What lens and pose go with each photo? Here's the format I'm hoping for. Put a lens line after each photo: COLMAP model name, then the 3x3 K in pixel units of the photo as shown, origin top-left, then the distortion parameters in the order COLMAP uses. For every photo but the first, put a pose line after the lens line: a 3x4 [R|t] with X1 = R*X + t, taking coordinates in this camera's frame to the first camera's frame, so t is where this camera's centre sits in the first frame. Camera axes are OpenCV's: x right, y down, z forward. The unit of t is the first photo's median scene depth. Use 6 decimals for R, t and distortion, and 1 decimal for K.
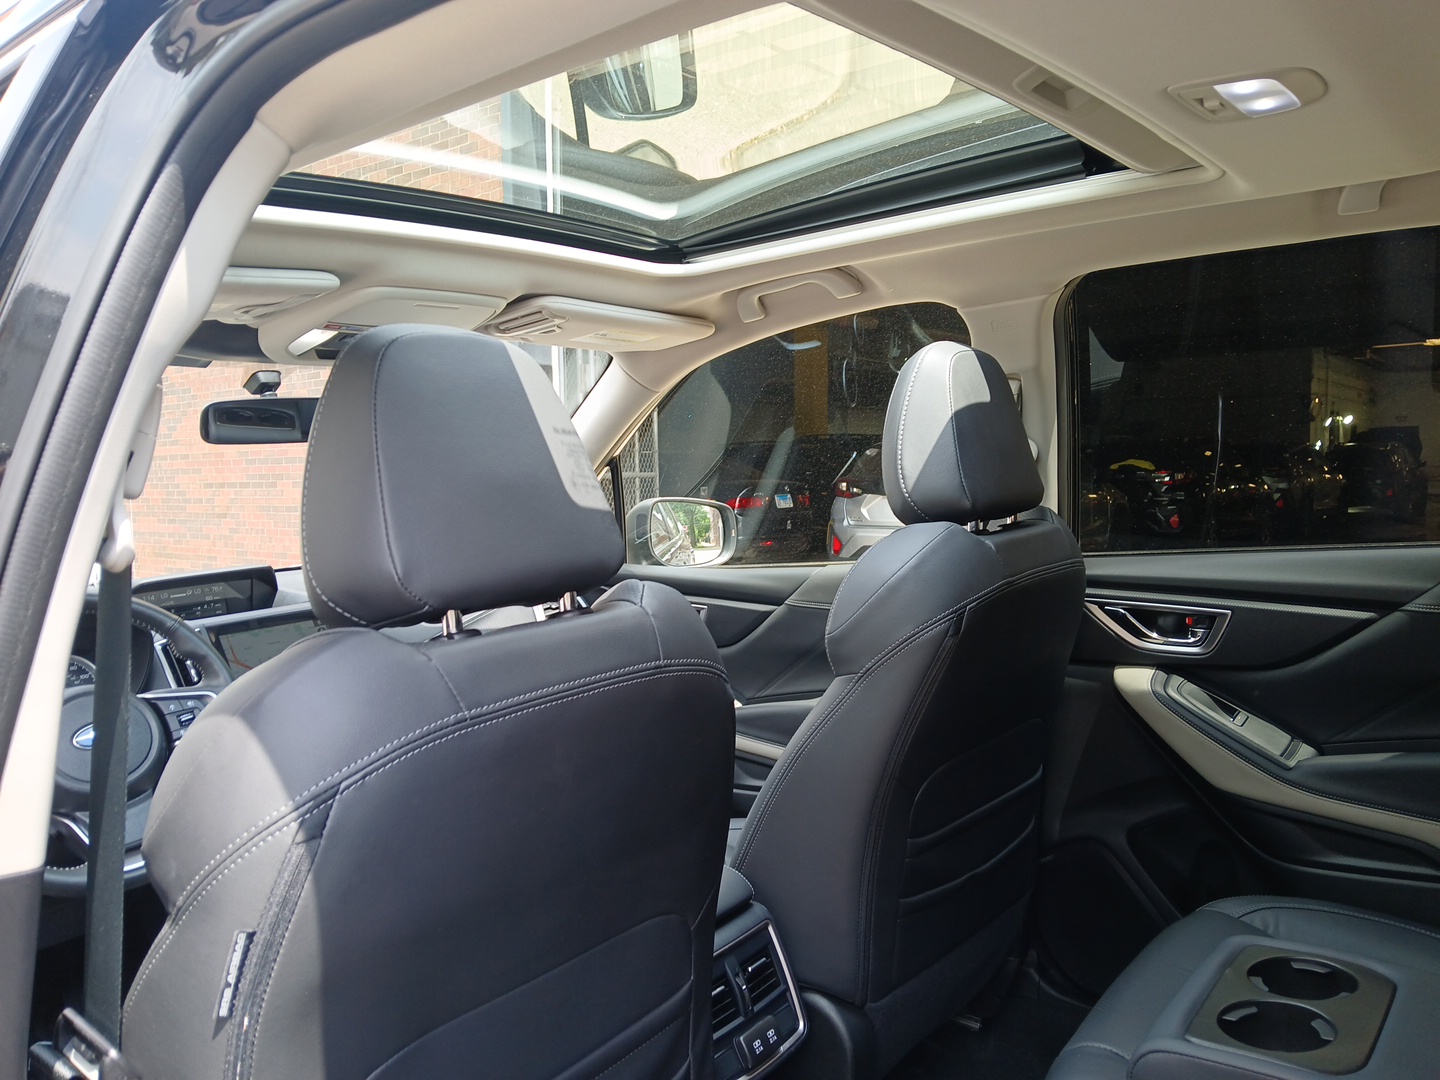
lens RADIAL K [[1130.8, 0, 734.5], [0, 1130.8, 538.1], [0, 0, 1]] dist [0.041341, -0.078037]
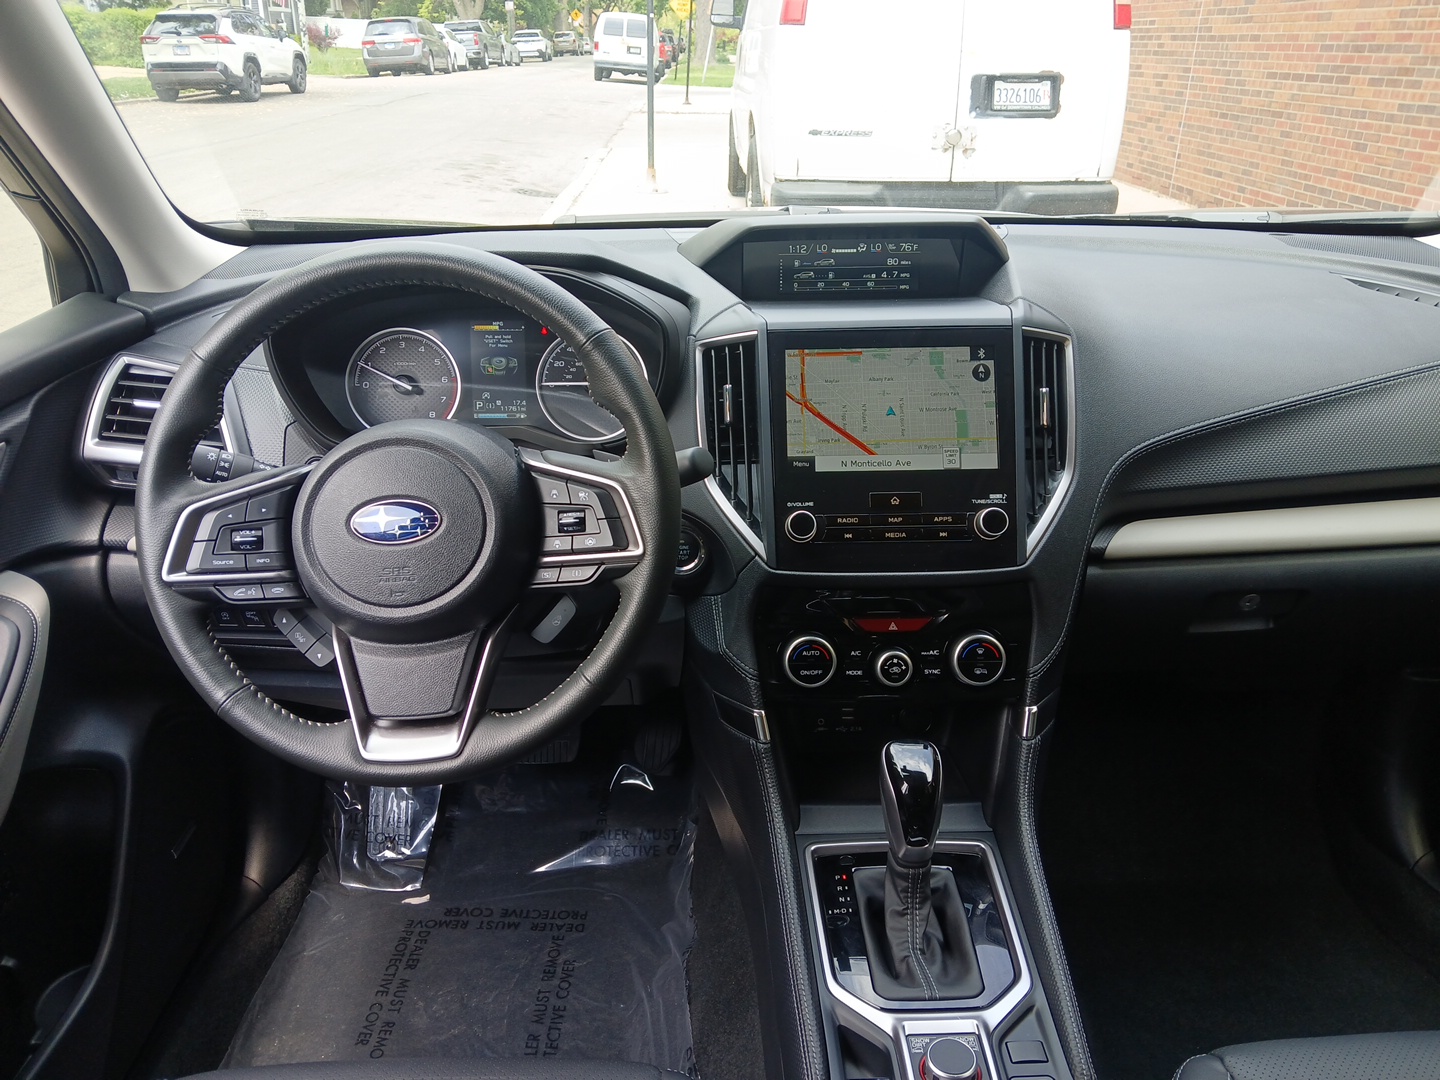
lens RADIAL K [[1130.8, 0, 720.9], [0, 1130.8, 542.4], [0, 0, 1]] dist [0.041341, -0.078037]
pose [[0.628683, 0.350569, -0.694160, -0.008837], [-0.096328, 0.920857, 0.377814, -0.005817], [0.771672, -0.170658, 0.612697, 0.103611]]
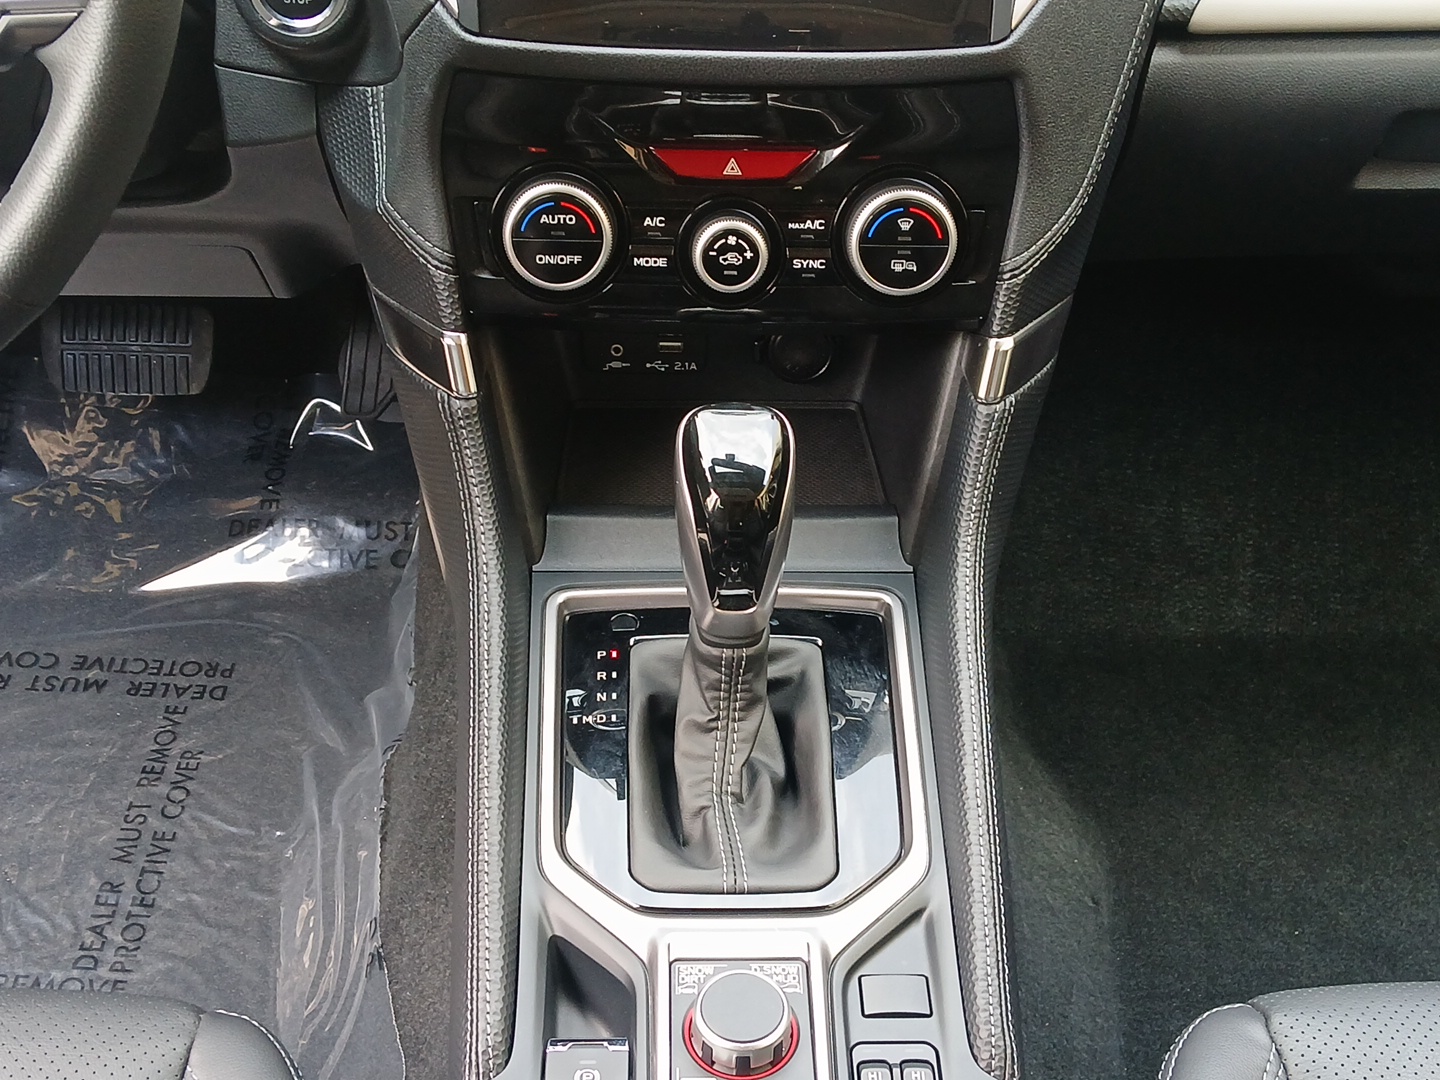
lens RADIAL K [[1944.3, 0, 715.4], [0, 1944.3, 541.8], [0, 0, 1]] dist [0.098134, 0.000000]
pose [[0.628632, 0.548395, -0.551438, -0.011451], [-0.132539, 0.774233, 0.618867, -0.002138], [0.766325, -0.315953, 0.559392, 0.121978]]
